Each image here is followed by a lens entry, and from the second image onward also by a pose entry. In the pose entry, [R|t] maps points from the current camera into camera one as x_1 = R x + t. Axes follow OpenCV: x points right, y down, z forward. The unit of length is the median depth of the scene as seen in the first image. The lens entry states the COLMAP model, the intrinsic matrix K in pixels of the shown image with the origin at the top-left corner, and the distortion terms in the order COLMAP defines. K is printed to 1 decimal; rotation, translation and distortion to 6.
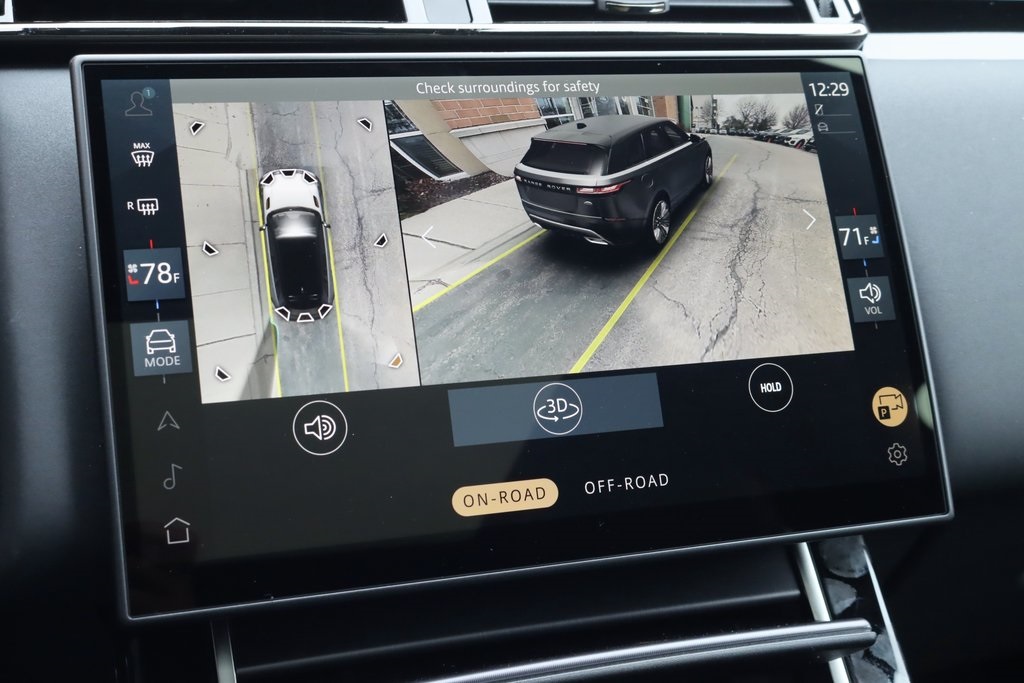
lens RADIAL K [[1419.9, 0, 511.3], [0, 1419.9, 338.1], [0, 0, 1]] dist [-0.007525, 0.000000]
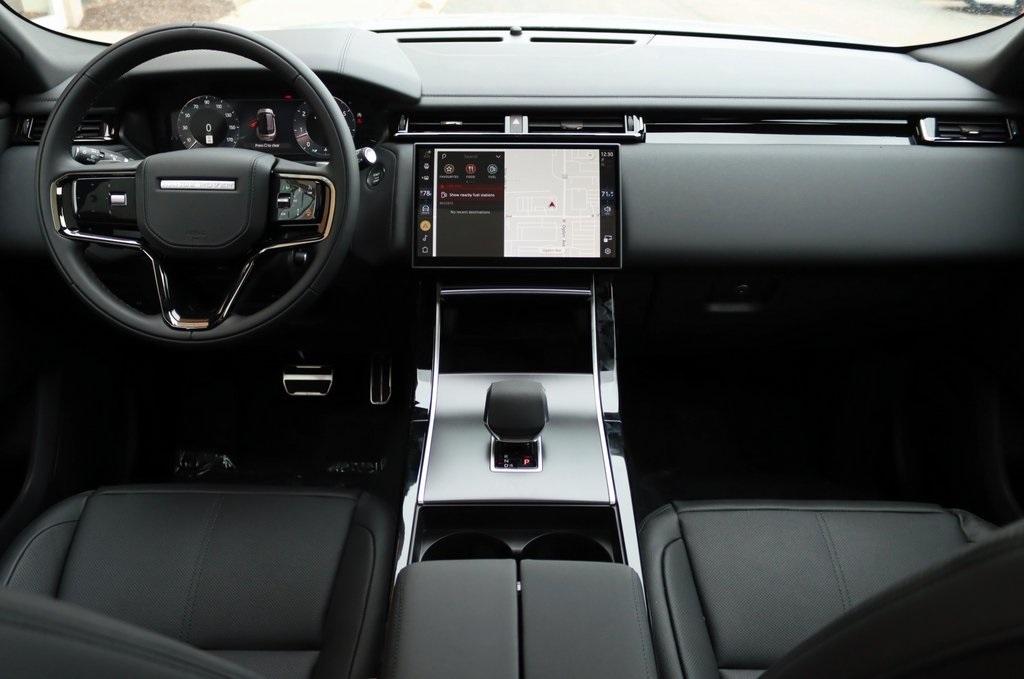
lens RADIAL K [[819.6, 0, 505.9], [0, 819.6, 342.2], [0, 0, 1]] dist [-0.007734, 0.003139]
pose [[0.939484, 0.107402, -0.325321, 0.798731], [-0.073048, 0.990551, 0.116068, 0.092129], [0.334713, -0.085280, 0.938453, -1.261122]]
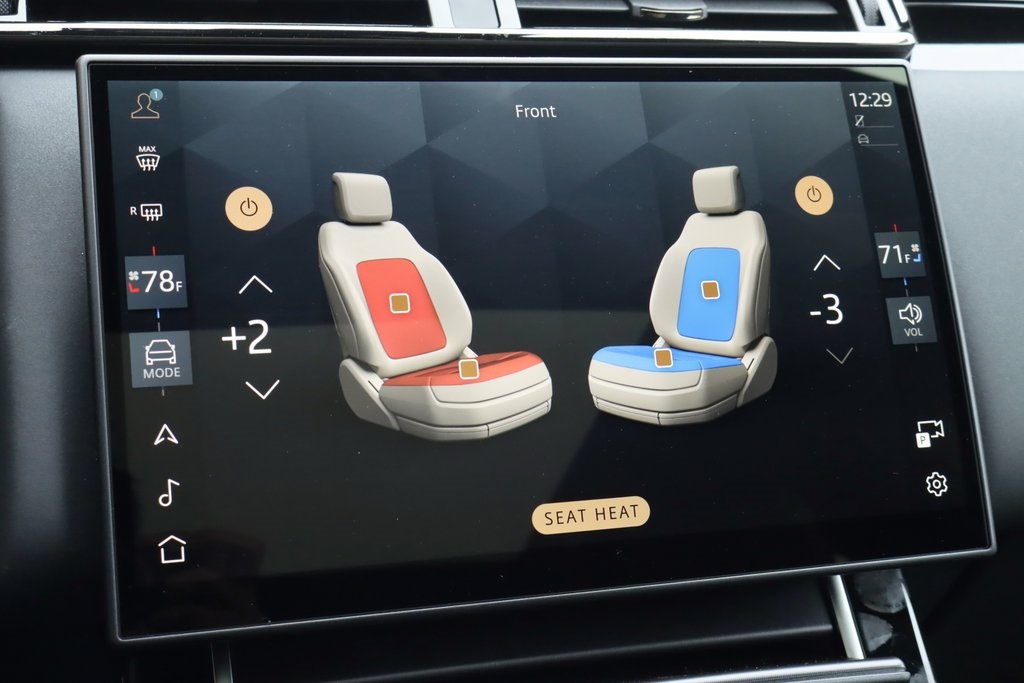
lens RADIAL K [[1419.9, 0, 513.2], [0, 1419.9, 338.2], [0, 0, 1]] dist [-0.007525, 0.000000]
pose [[0.998992, 0.016556, -0.041732, 0.028814], [-0.017034, 0.999793, -0.011102, -0.000298], [0.041540, 0.011802, 0.999067, 0.042718]]
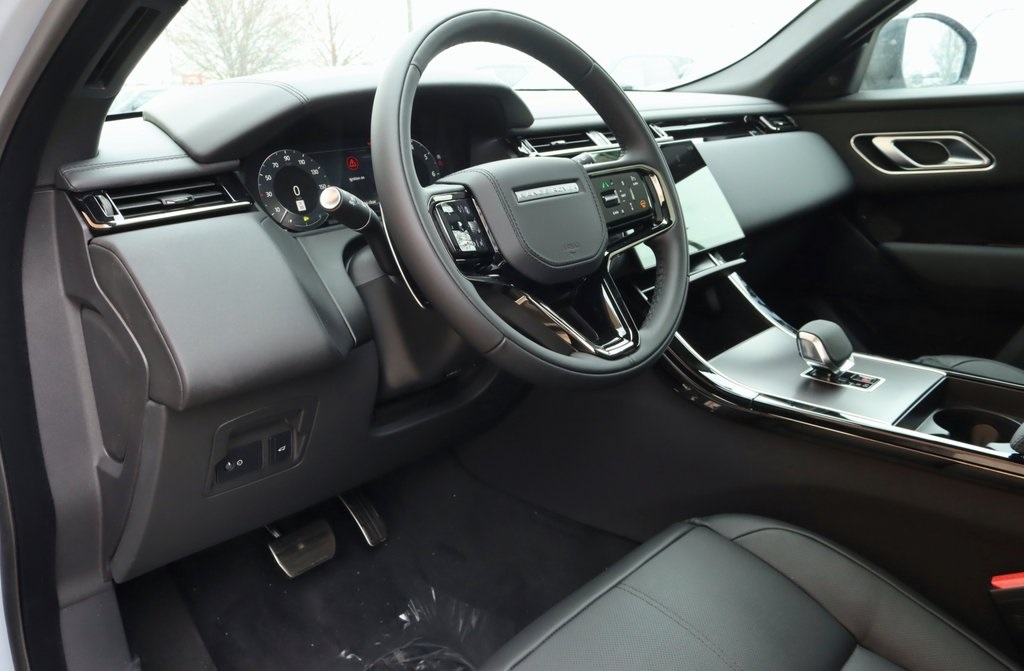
lens RADIAL K [[836.1, 0, 507.5], [0, 836.1, 334.0], [0, 0, 1]] dist [0.027350, 0.002461]
pose [[0.866700, -0.229232, 0.443038, -1.610528], [0.266914, 0.963430, -0.023666, 0.299184], [-0.421411, 0.138764, 0.896190, -1.000459]]
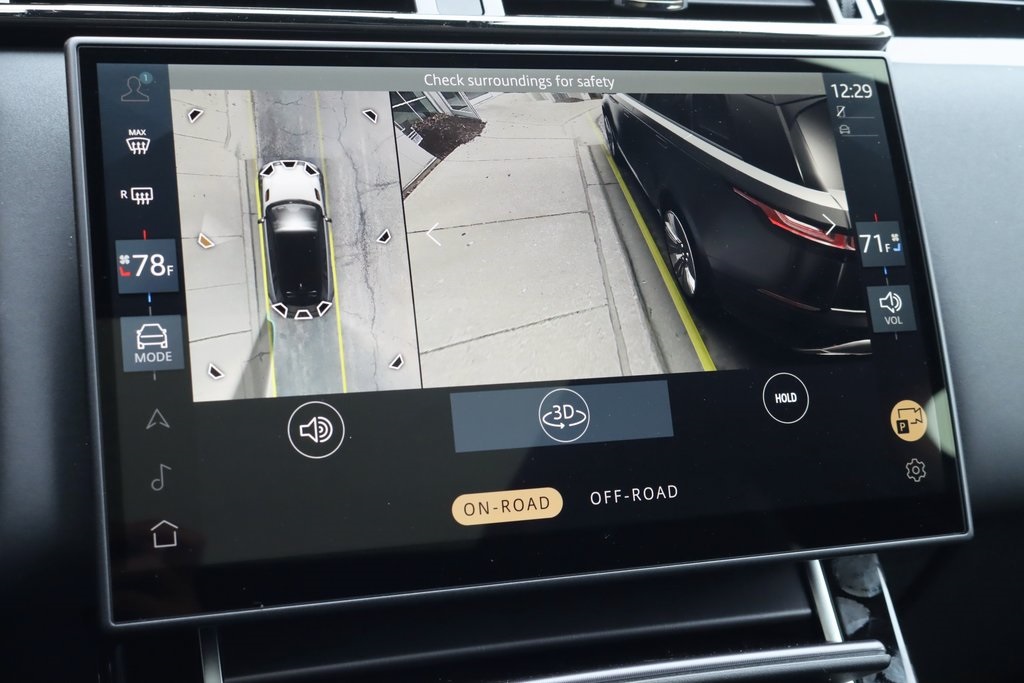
lens RADIAL K [[1419.9, 0, 511.9], [0, 1419.9, 338.3], [0, 0, 1]] dist [-0.007525, 0.000000]
pose [[0.999769, 0.021045, -0.004350, 0.000452], [-0.021066, 0.999766, -0.004842, 0.002927], [0.004247, 0.004933, 0.999979, 0.037257]]
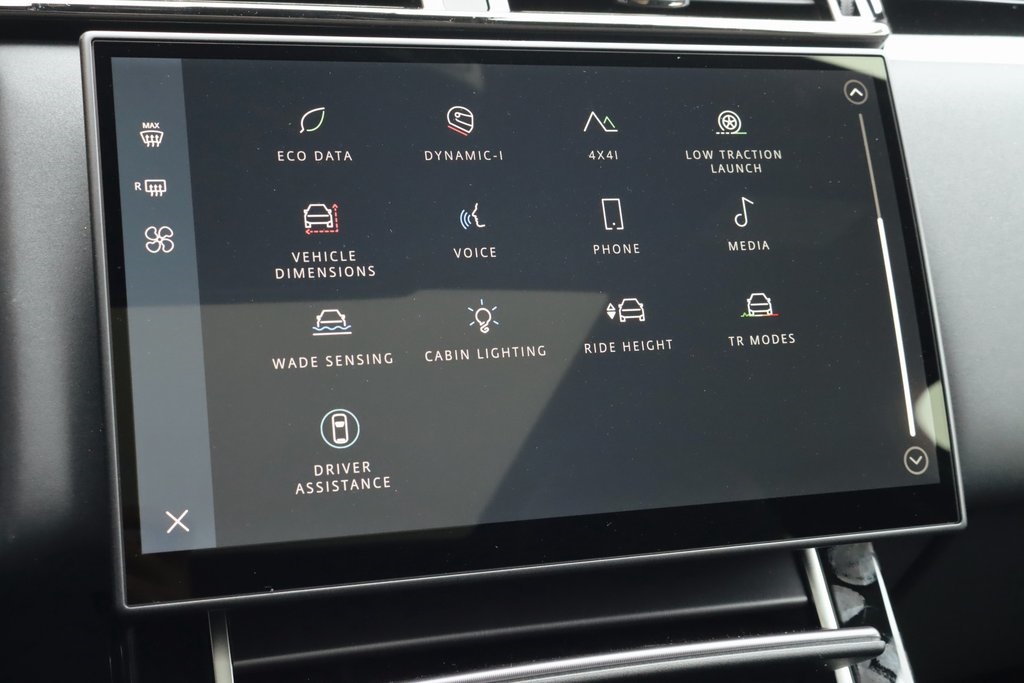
lens RADIAL K [[1419.9, 0, 511.0], [0, 1419.9, 339.8], [0, 0, 1]] dist [-0.007525, 0.000000]
pose [[0.999648, 0.026542, 0.000077, -0.007399], [-0.026542, 0.999645, 0.002185, 0.003348], [-0.000019, -0.002186, 0.999998, 0.018205]]
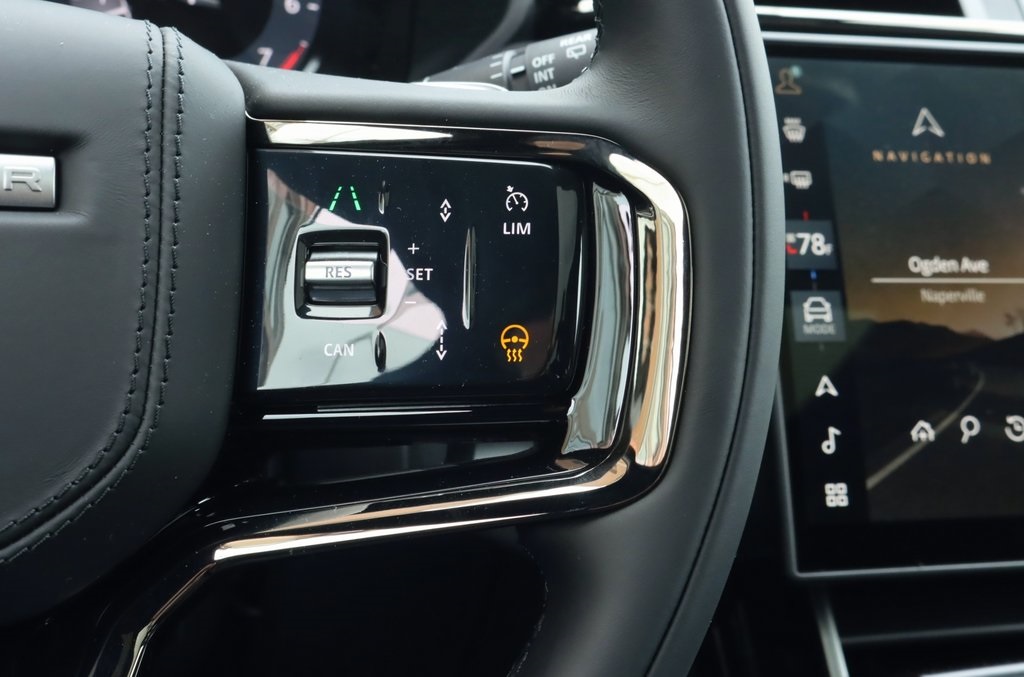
lens RADIAL K [[1492.3, 0, 504.5], [0, 1492.3, 344.9], [0, 0, 1]] dist [-0.002616, 0.000000]
pose [[0.996341, 0.053284, -0.066824, -0.359220], [-0.055251, 0.998081, -0.027945, 0.063534], [0.065207, 0.031535, 0.997373, -0.085368]]
